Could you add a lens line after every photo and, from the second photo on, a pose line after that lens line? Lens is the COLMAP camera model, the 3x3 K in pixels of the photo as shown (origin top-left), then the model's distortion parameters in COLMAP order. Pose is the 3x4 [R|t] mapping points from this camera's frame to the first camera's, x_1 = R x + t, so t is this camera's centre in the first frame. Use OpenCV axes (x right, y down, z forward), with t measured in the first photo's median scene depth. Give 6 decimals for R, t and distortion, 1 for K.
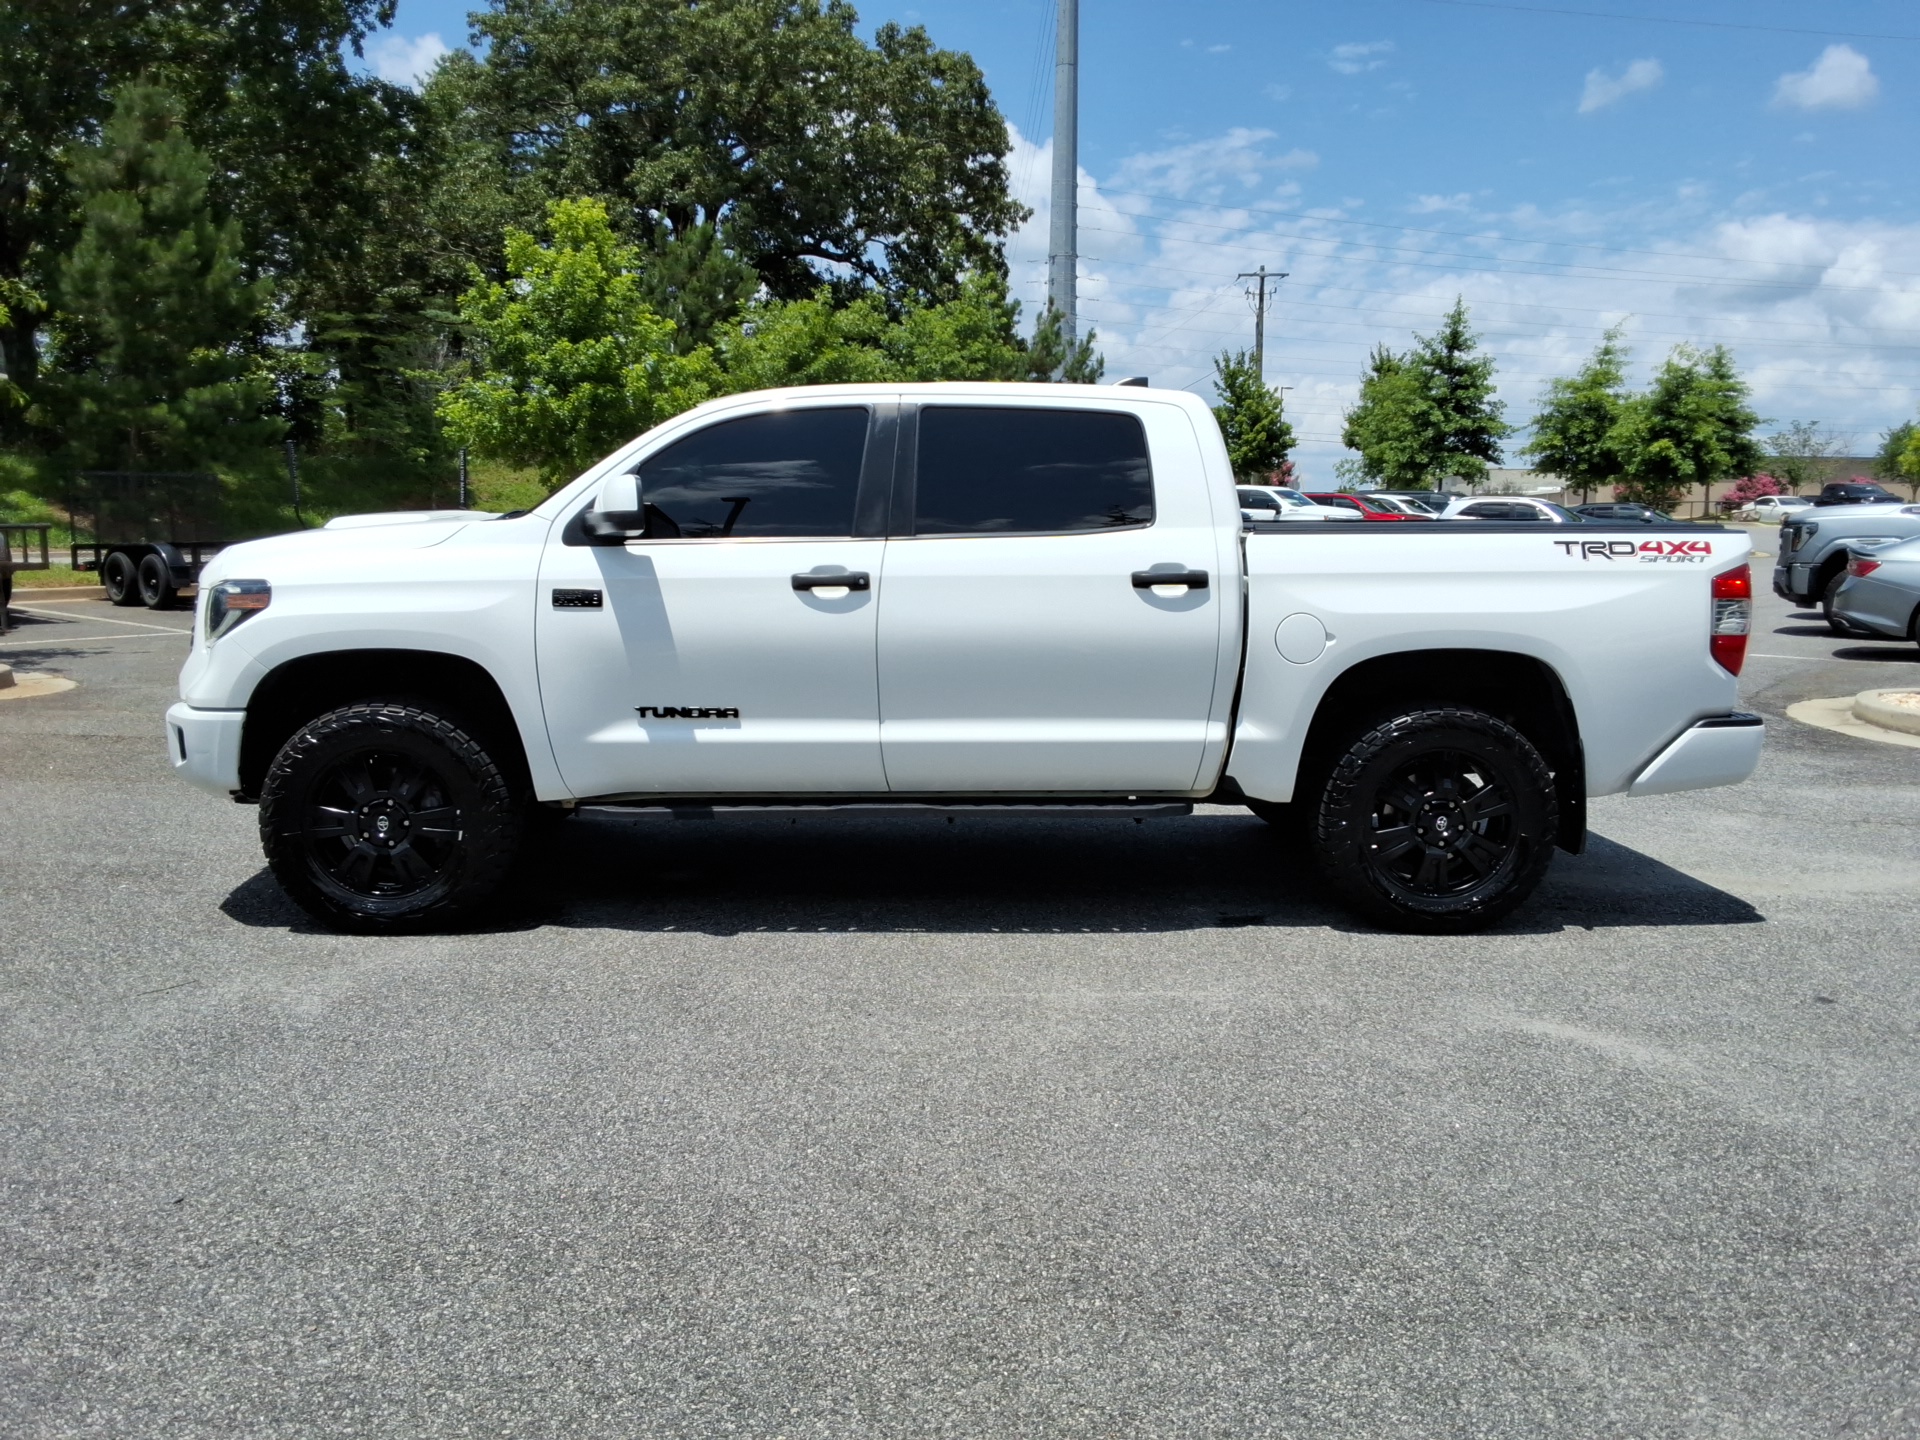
lens RADIAL K [[1541.8, 0, 982.2], [0, 1541.8, 707.7], [0, 0, 1]] dist [0.148131, -0.240337]
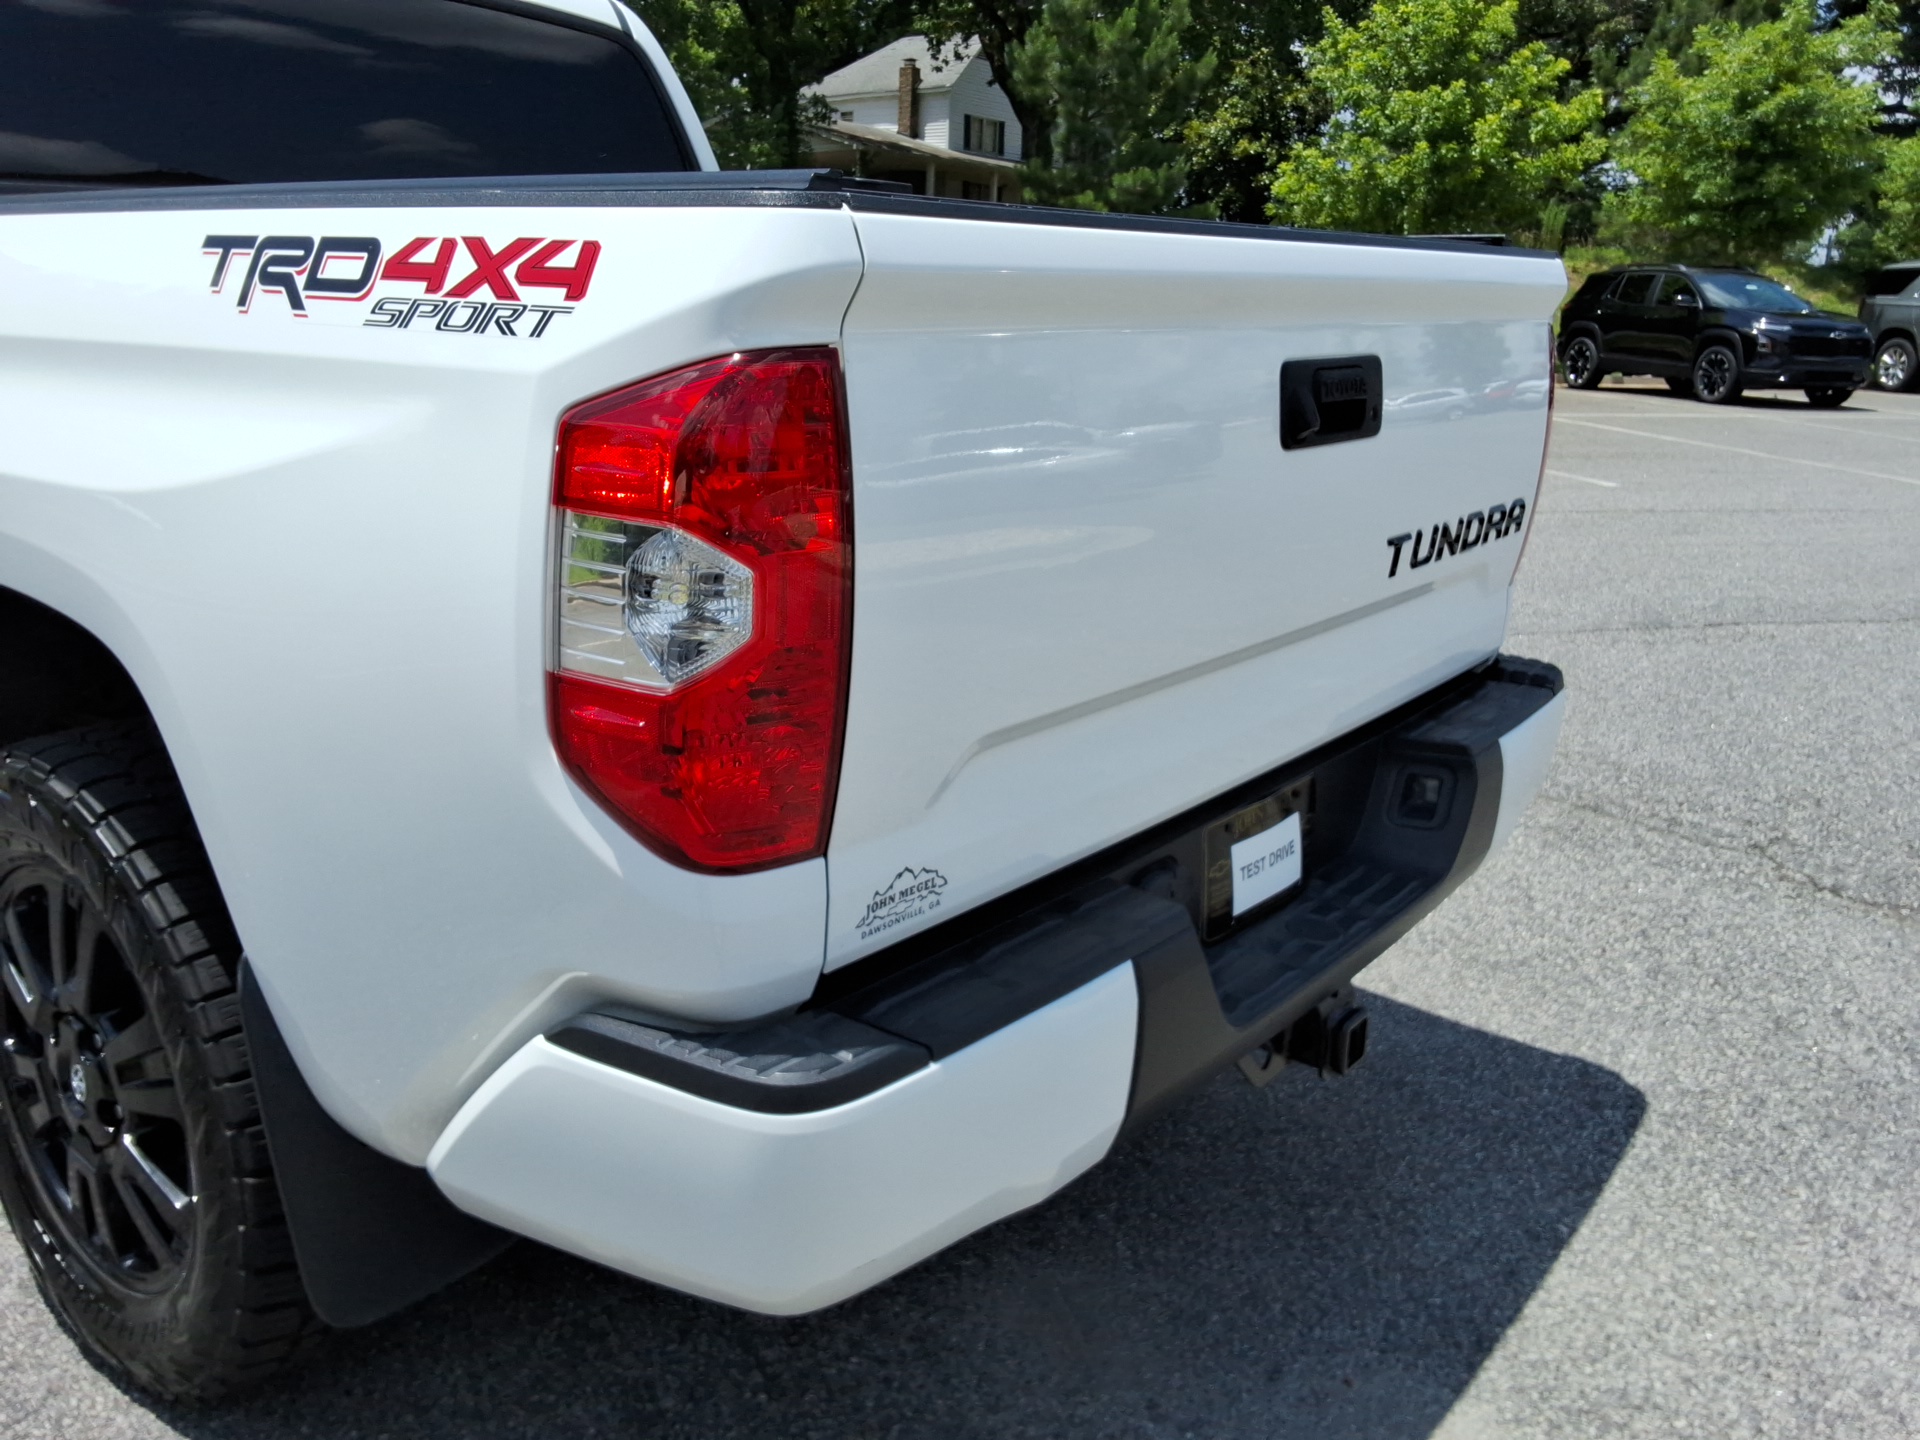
lens RADIAL K [[1540.4, 0, 978.6], [0, 1540.4, 726.9], [0, 0, 1]] dist [0.124963, -0.213318]
pose [[0.769323, 0.183806, -0.611847, 0.107067], [-0.100922, 0.980658, 0.167705, -0.013506], [0.630838, -0.067271, 0.772993, 0.143182]]
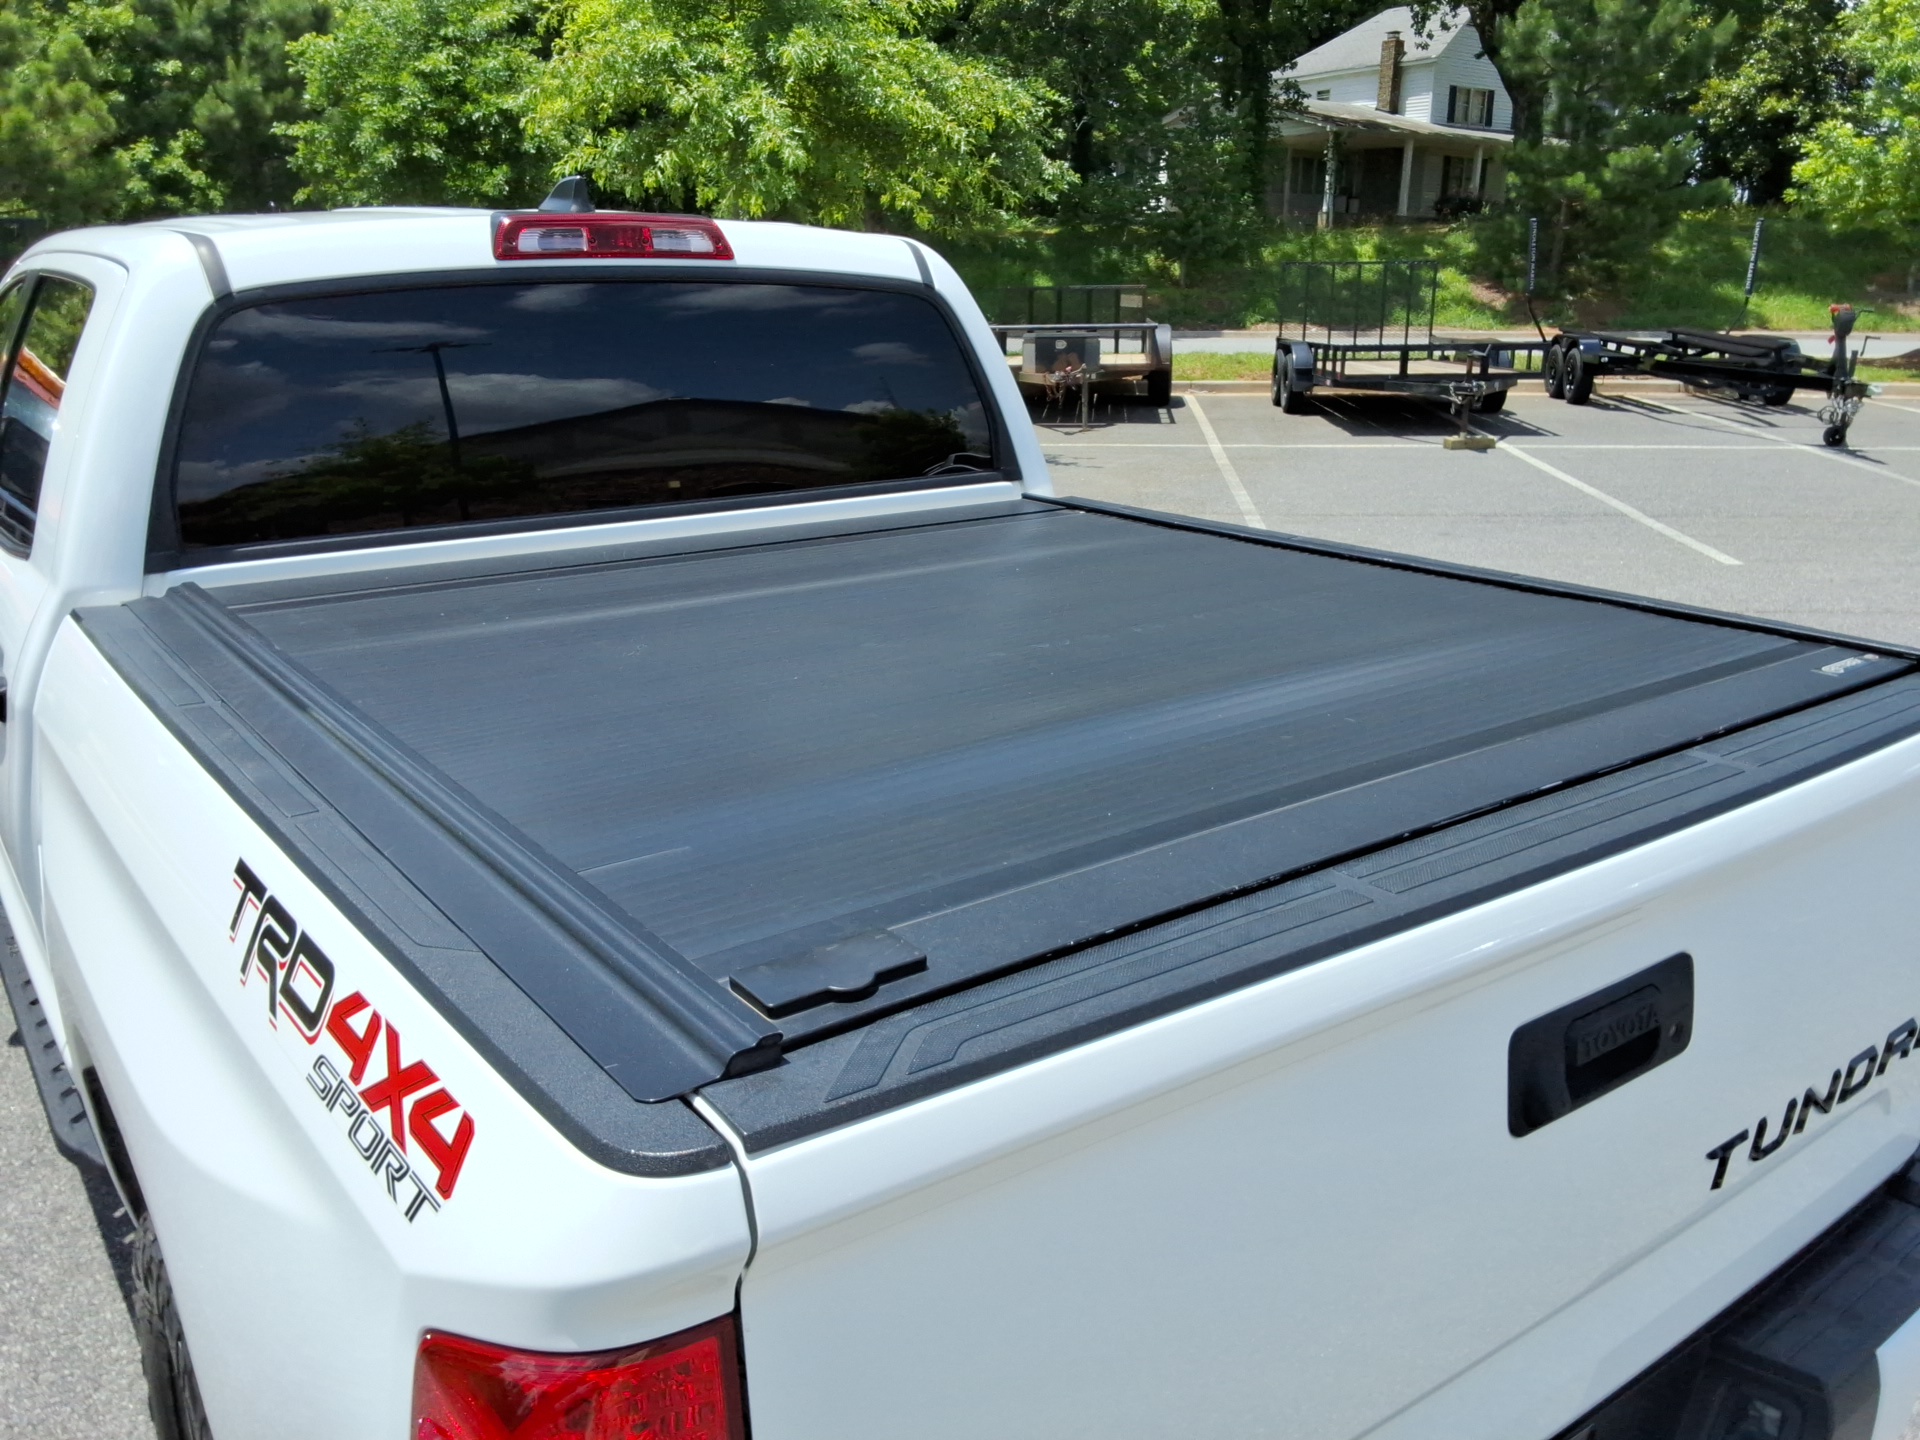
lens RADIAL K [[1548.3, 0, 985.9], [0, 1548.3, 710.9], [0, 0, 1]] dist [0.112331, -0.185494]
pose [[0.559771, 0.224958, -0.797527, 0.102822], [-0.103294, 0.973881, 0.202202, -0.031549], [0.822184, -0.030807, 0.568388, 0.157646]]
